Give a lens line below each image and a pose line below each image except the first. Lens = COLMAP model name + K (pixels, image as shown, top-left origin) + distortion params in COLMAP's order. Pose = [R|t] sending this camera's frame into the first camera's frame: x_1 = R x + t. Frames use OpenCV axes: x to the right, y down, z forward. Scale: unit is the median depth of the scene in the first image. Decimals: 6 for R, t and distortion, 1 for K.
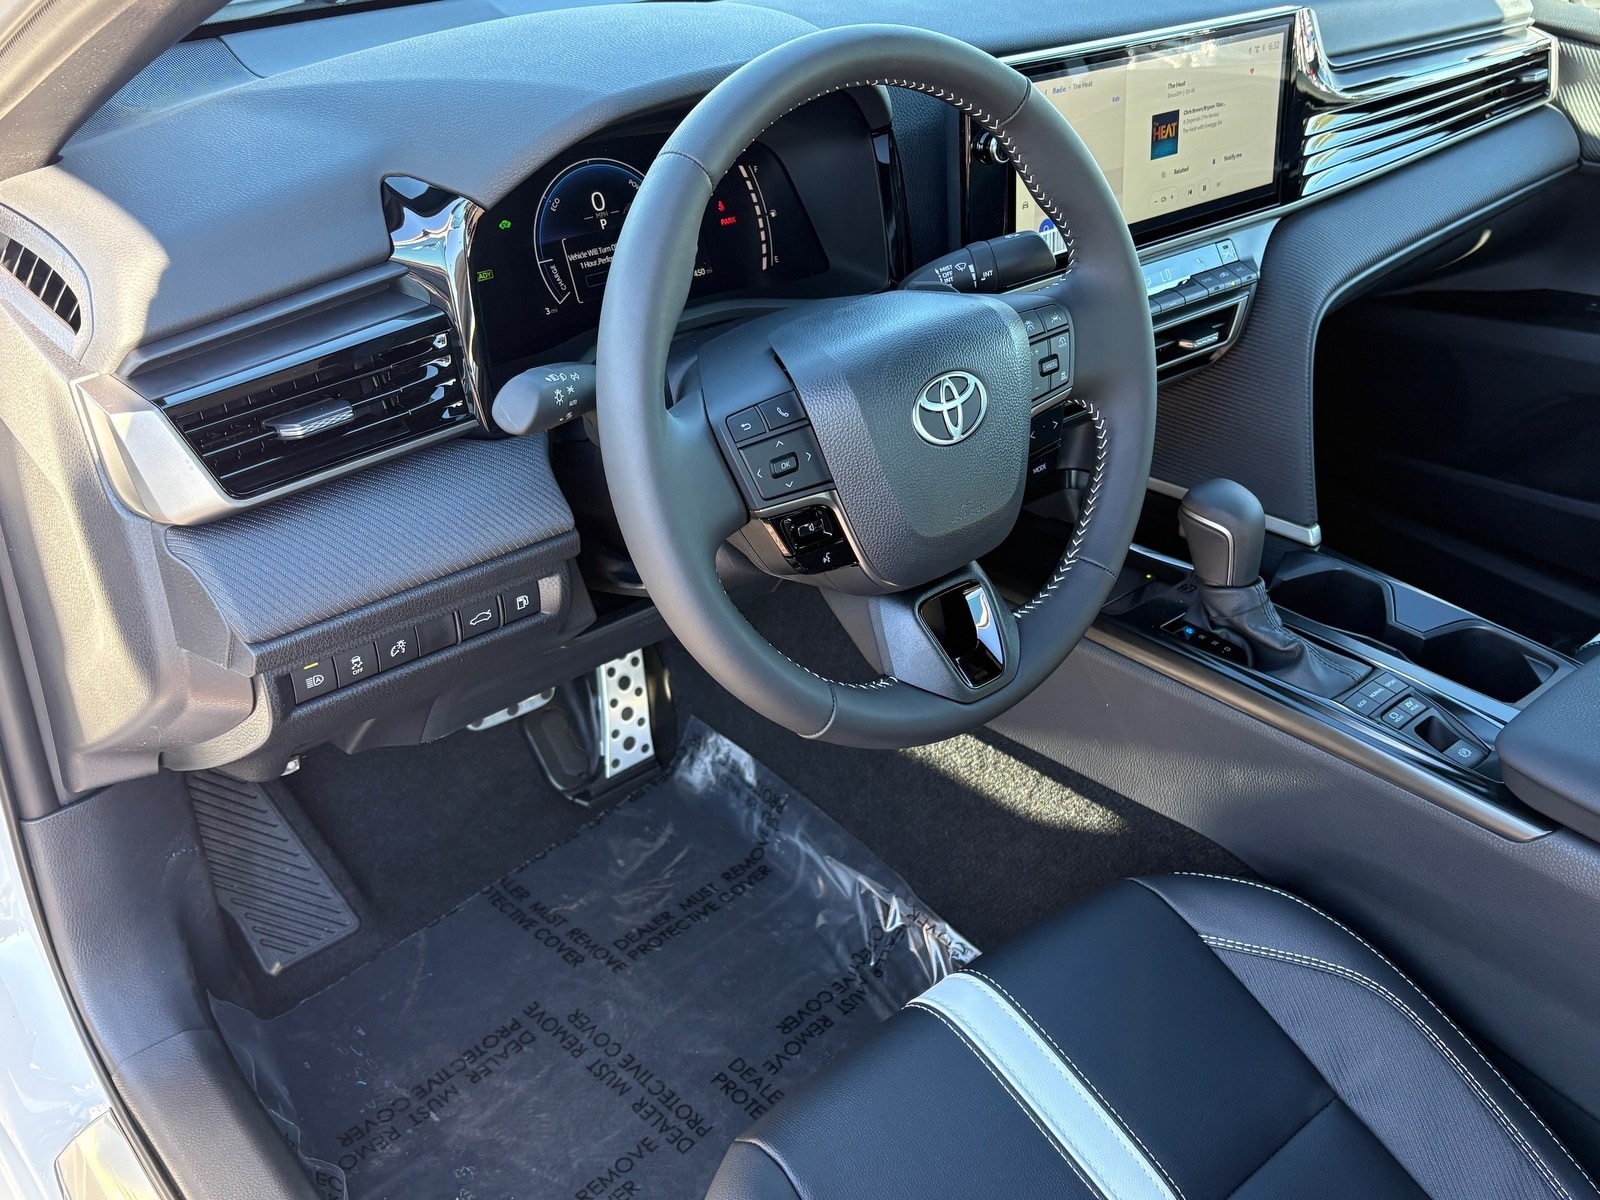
lens RADIAL K [[1479.9, 0, 788.3], [0, 1479.9, 596.2], [0, 0, 1]] dist [0.013323, 0.000000]
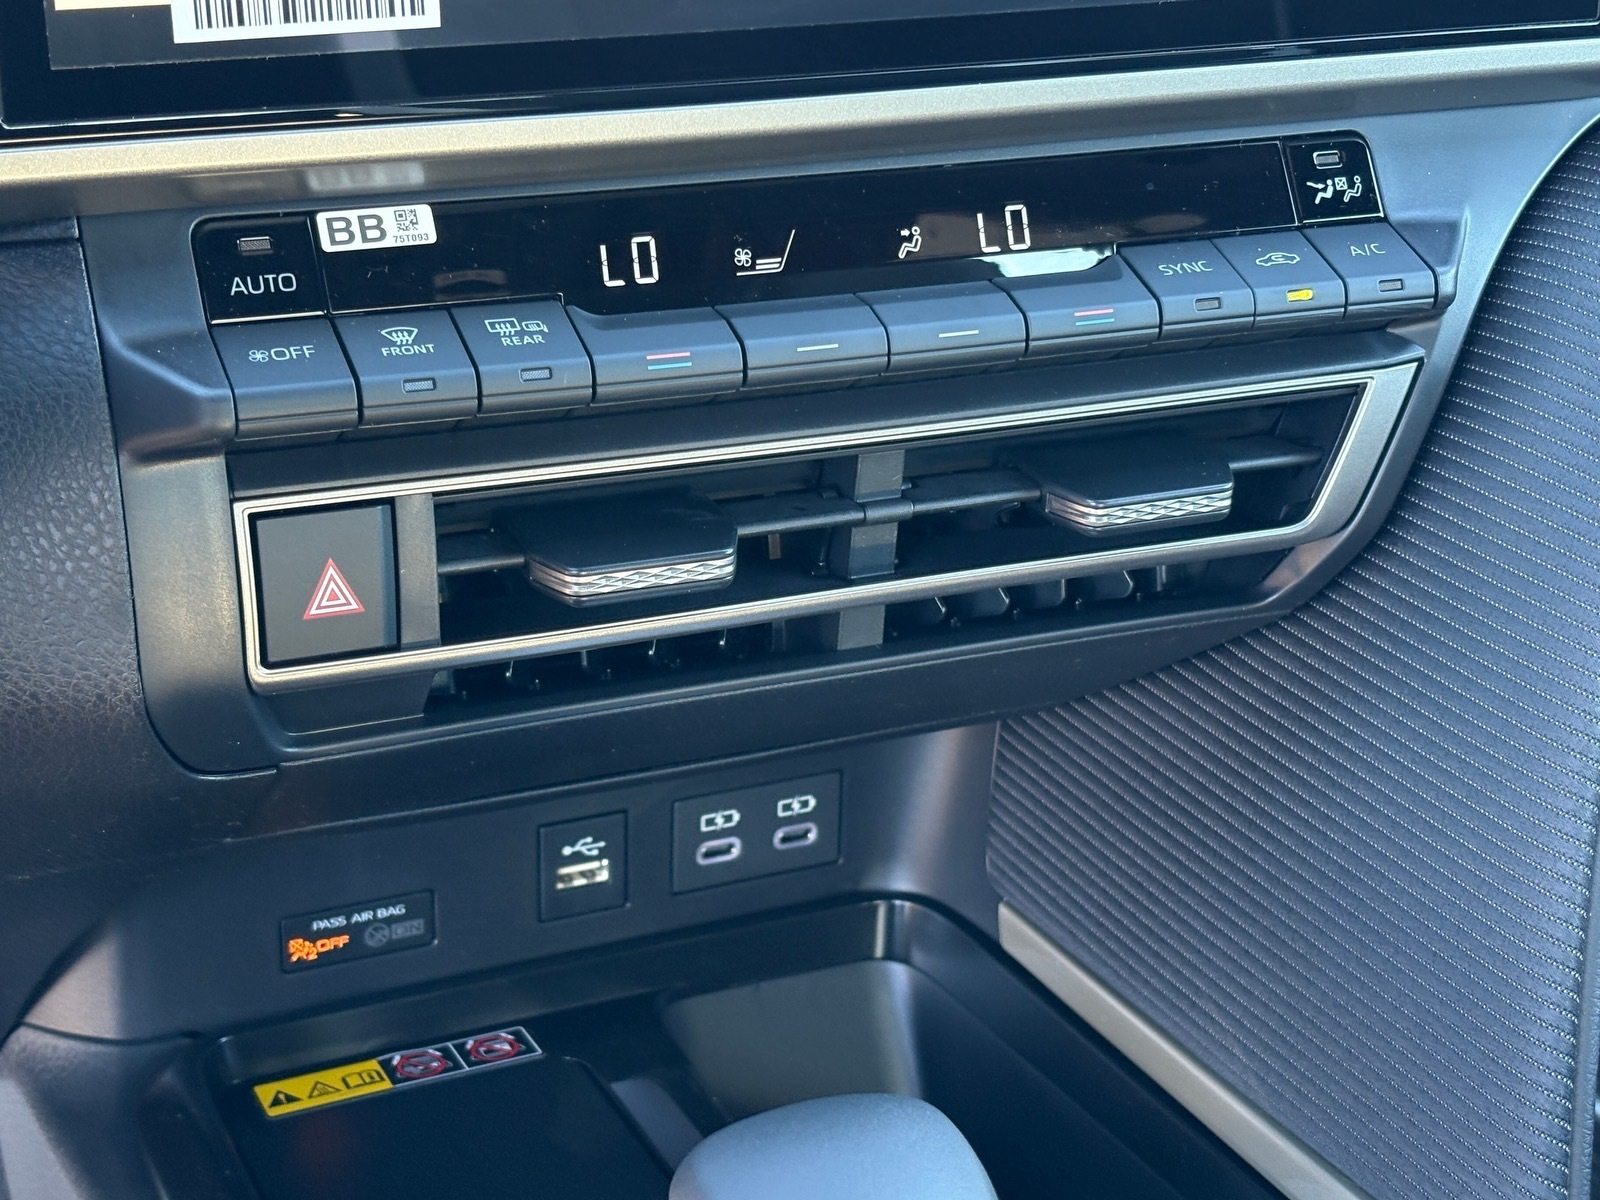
lens RADIAL K [[2729.5, 0, 794.7], [0, 2729.5, 602.5], [0, 0, 1]] dist [0.157976, 0.000000]
pose [[0.961190, 0.144010, -0.235319, 0.342193], [-0.170037, 0.980921, -0.094236, -0.105005], [0.217258, 0.130592, 0.967339, 0.553668]]
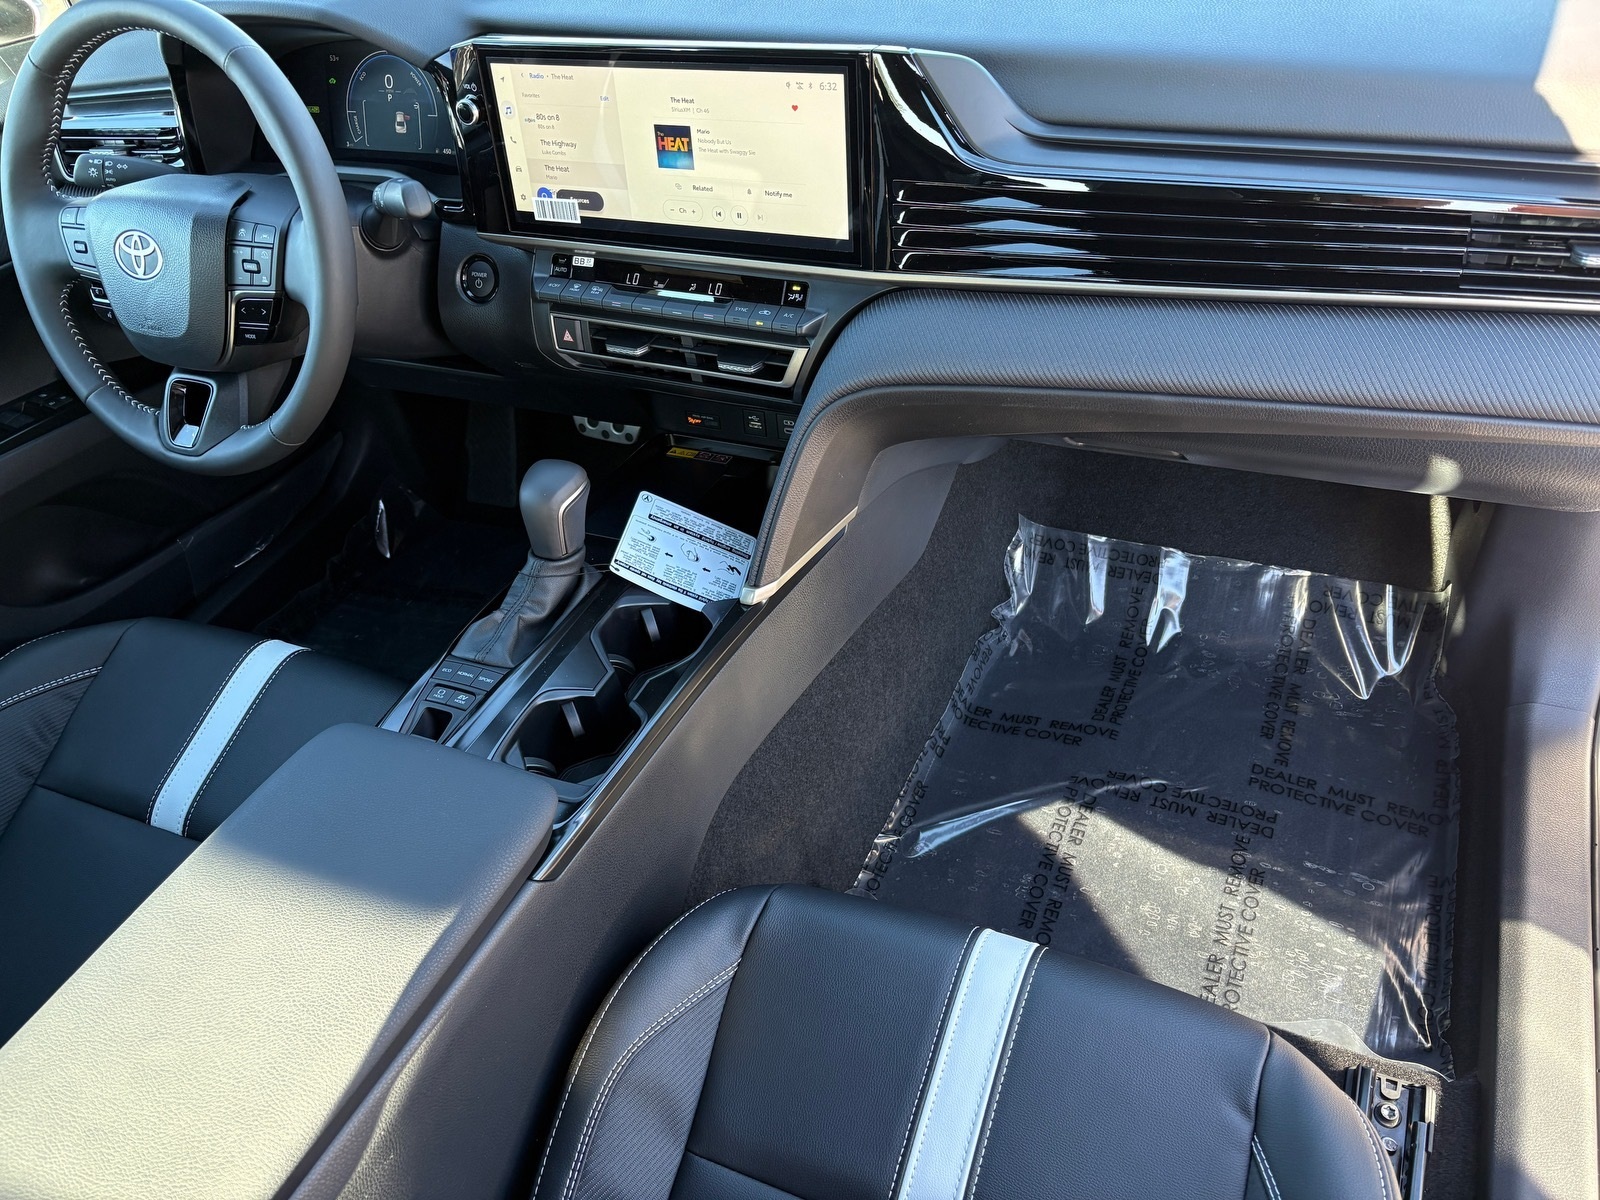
lens RADIAL K [[1215.6, 0, 798.7], [0, 1215.6, 594.4], [0, 0, 1]] dist [0.049381, -0.060521]
pose [[0.420289, 0.528198, -0.737810, 1.020806], [-0.373701, 0.841711, 0.389705, -0.391499], [0.826864, 0.111932, 0.551150, 0.608969]]
